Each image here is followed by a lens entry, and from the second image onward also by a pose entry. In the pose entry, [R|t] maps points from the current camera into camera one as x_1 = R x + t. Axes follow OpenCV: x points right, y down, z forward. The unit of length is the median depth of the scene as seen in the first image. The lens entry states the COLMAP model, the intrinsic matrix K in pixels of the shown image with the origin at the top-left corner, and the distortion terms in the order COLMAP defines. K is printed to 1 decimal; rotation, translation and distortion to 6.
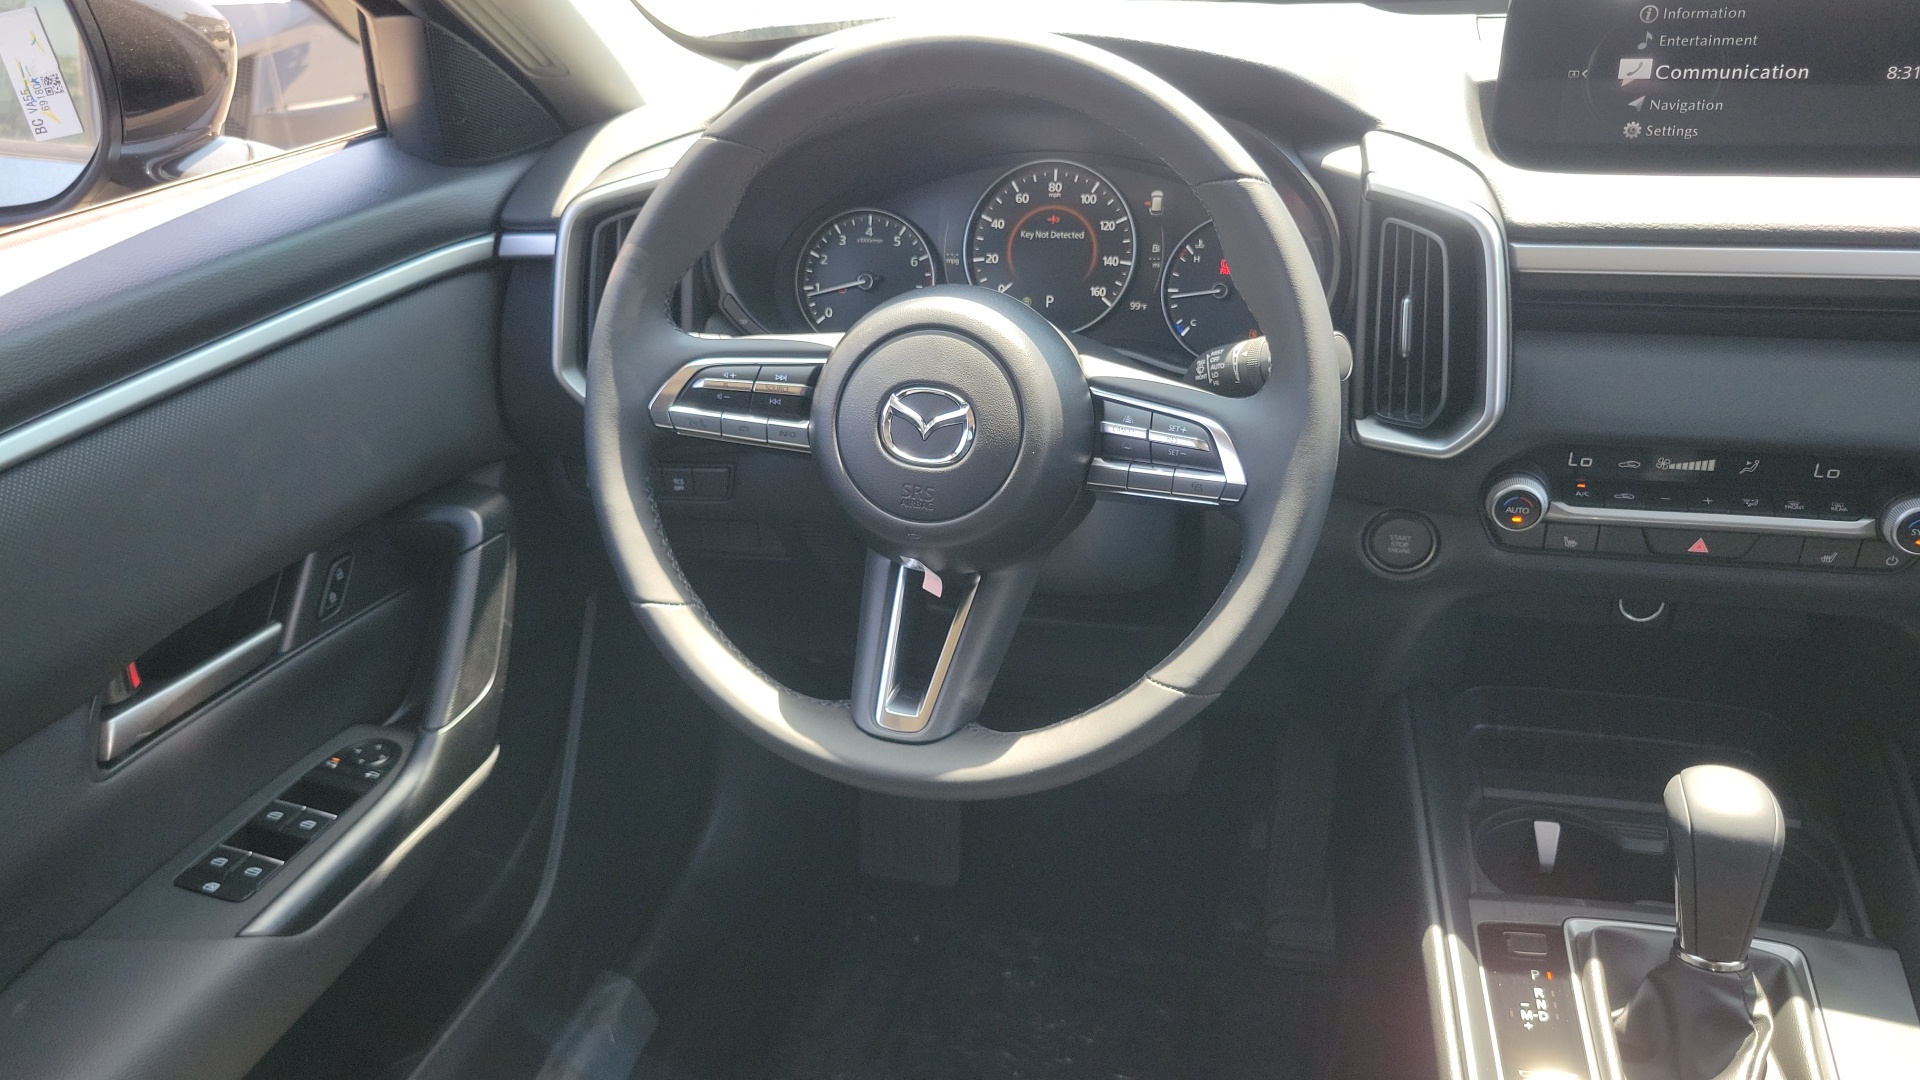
lens RADIAL K [[1581.6, 0, 941.0], [0, 1581.6, 525.7], [0, 0, 1]] dist [0.026400, -0.007139]
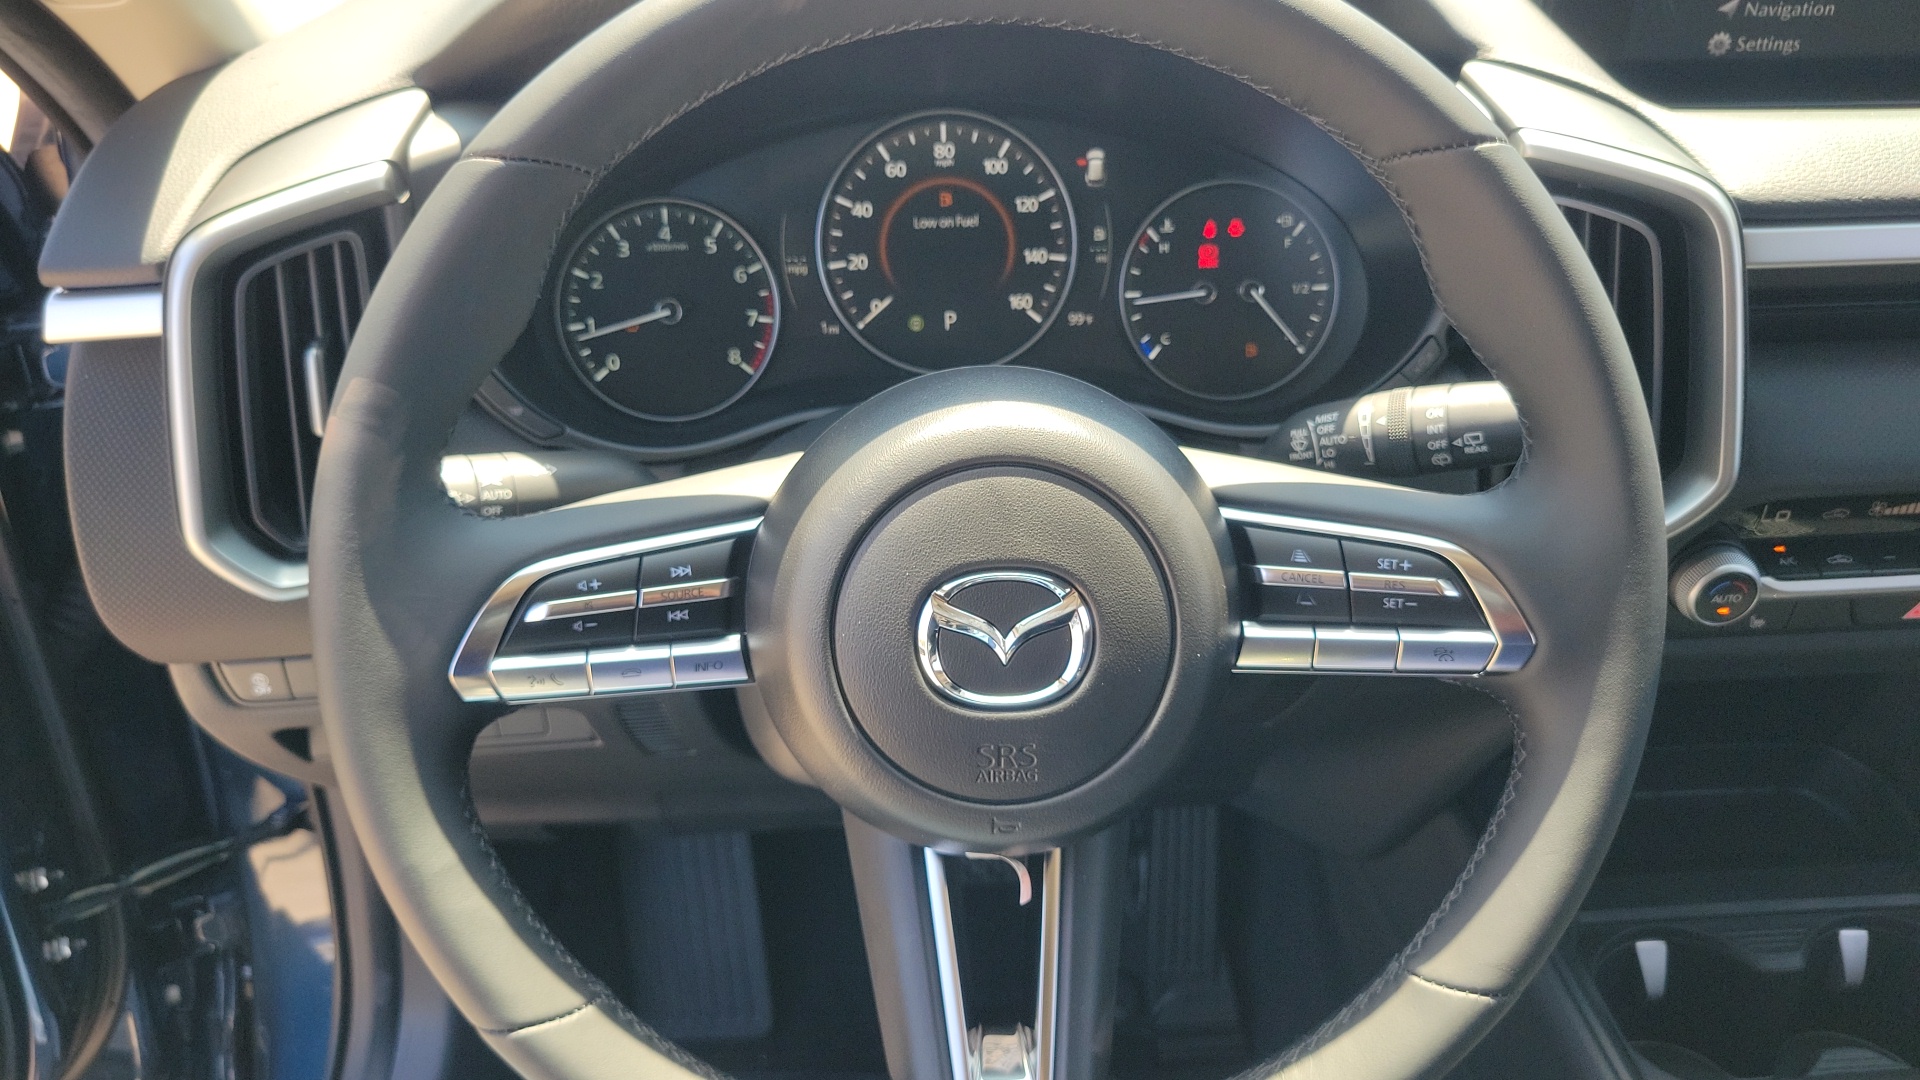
lens RADIAL K [[1528.8, 0, 960.0], [0, 1528.8, 540.0], [0, 0, 1]] dist [0.005840, -0.002275]
pose [[0.948818, -0.127238, 0.289058, -0.131319], [0.101634, 0.989580, 0.101987, -0.116354], [-0.299023, -0.067389, 0.951863, 0.369591]]
